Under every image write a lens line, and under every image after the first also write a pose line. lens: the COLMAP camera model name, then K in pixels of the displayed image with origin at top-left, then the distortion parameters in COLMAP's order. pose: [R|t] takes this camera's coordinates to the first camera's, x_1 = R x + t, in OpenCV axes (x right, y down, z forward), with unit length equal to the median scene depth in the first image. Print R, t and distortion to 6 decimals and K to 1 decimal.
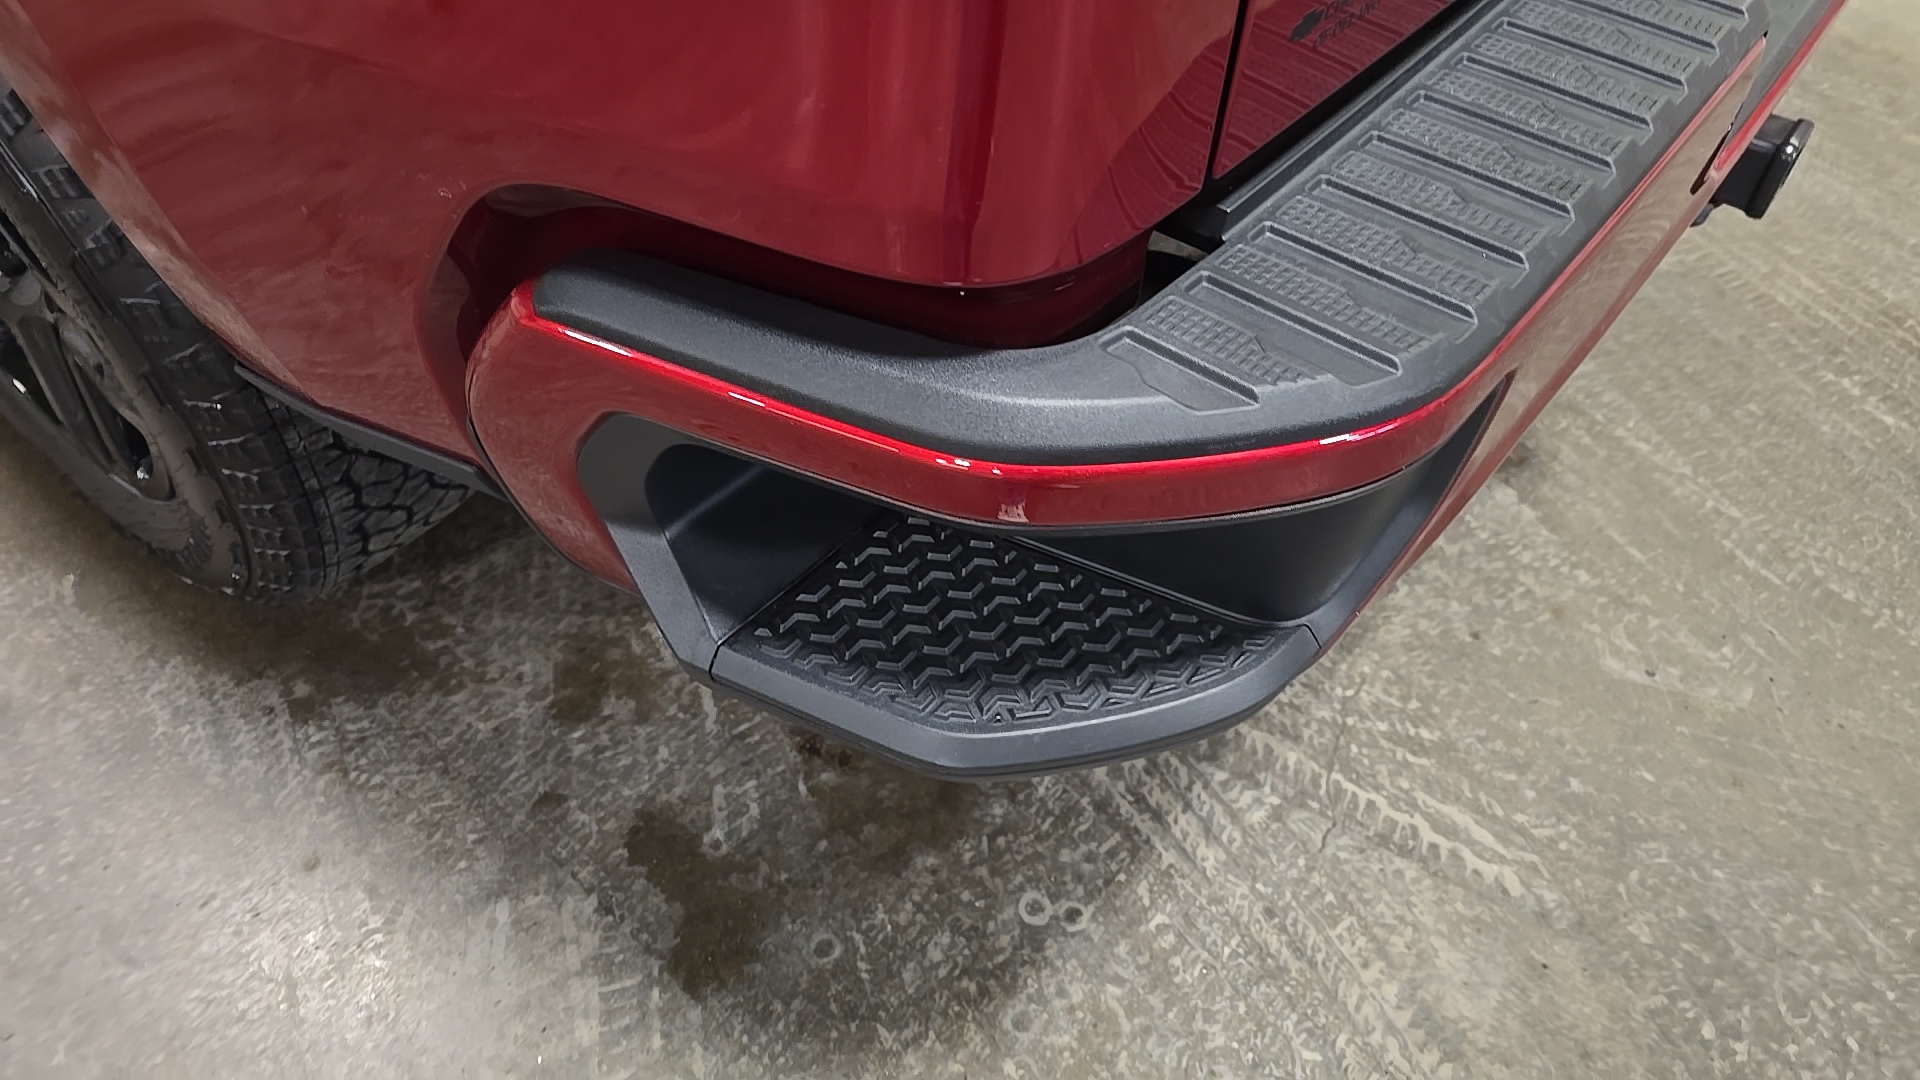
lens RADIAL K [[1282.2, 0, 960.0], [0, 1282.2, 540.0], [0, 0, 1]] dist [0.038157, -0.038127]
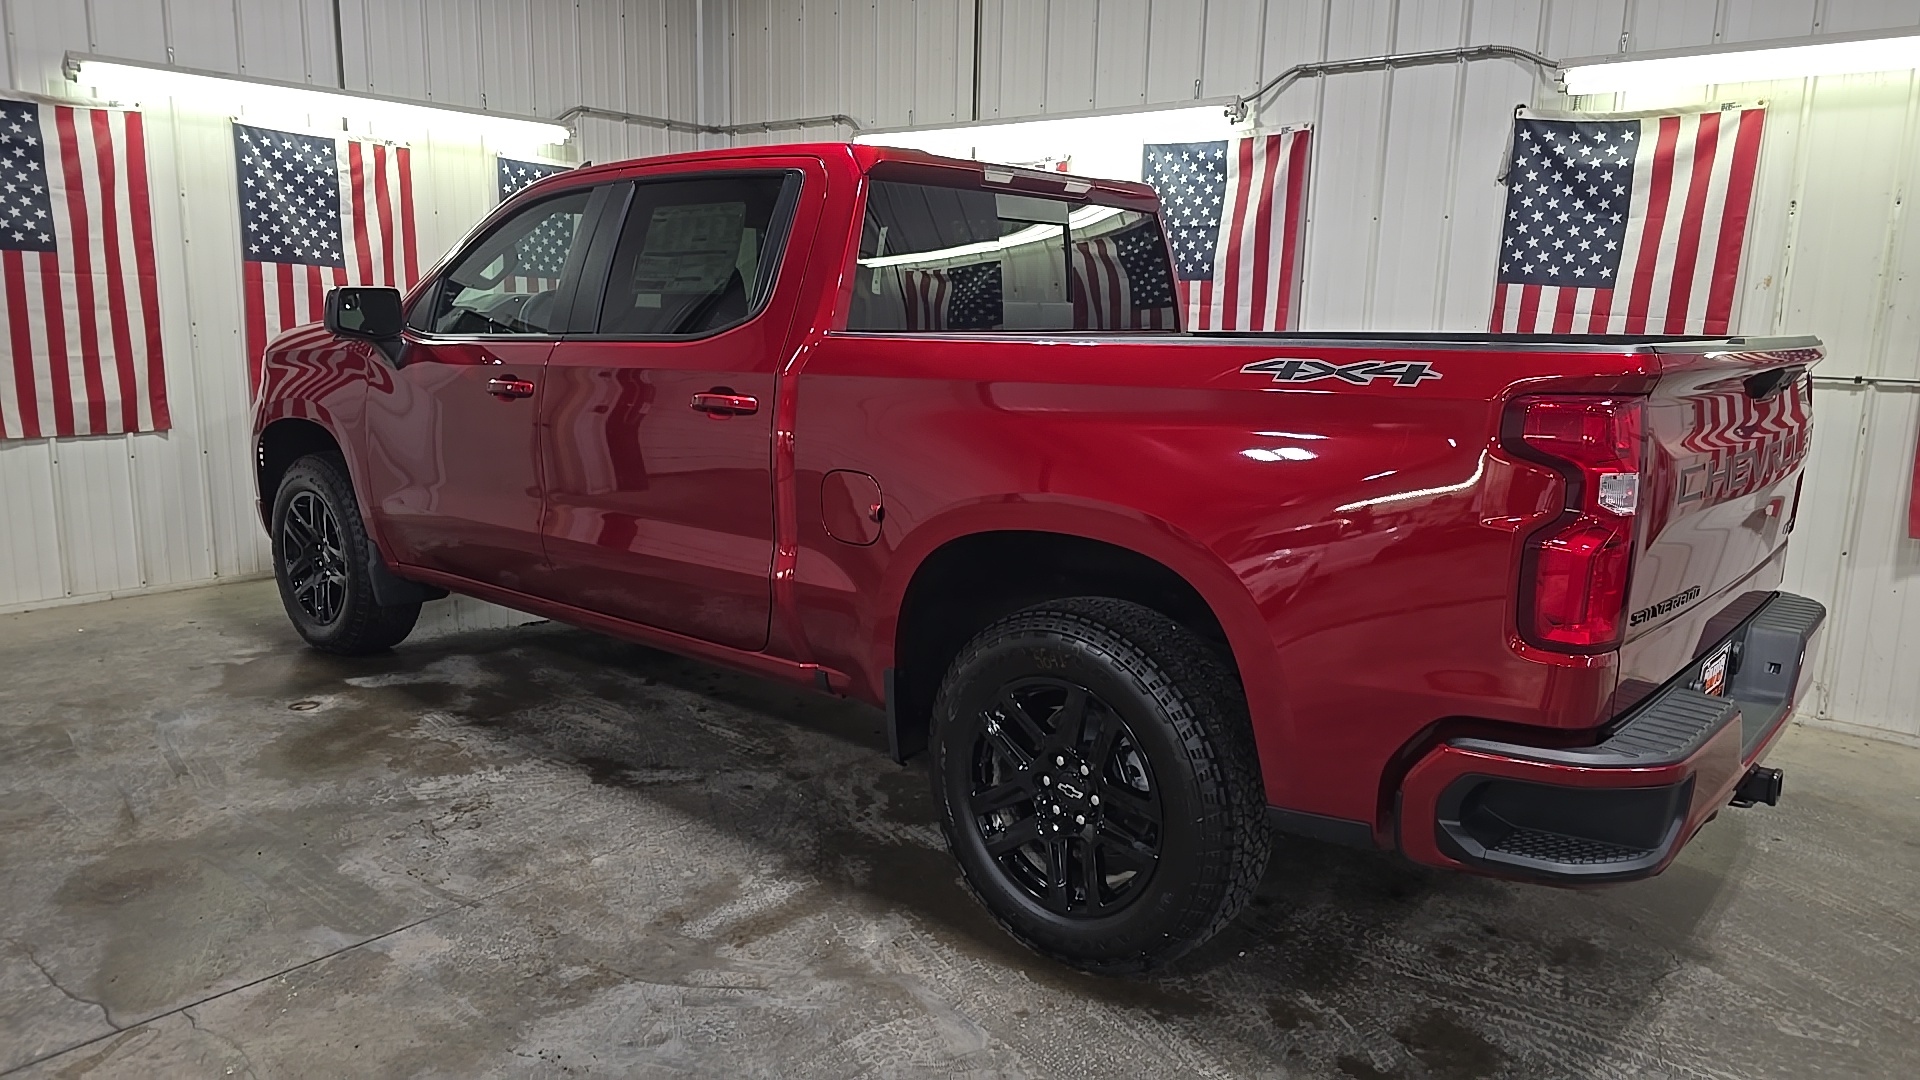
lens RADIAL K [[1276.1, 0, 960.0], [0, 1276.1, 540.0], [0, 0, 1]] dist [0.053158, -0.043951]
pose [[0.998678, 0.003683, -0.051273, -0.723223], [-0.033886, 0.797212, -0.602747, 0.788220], [0.038655, 0.603688, 0.796283, -1.196213]]
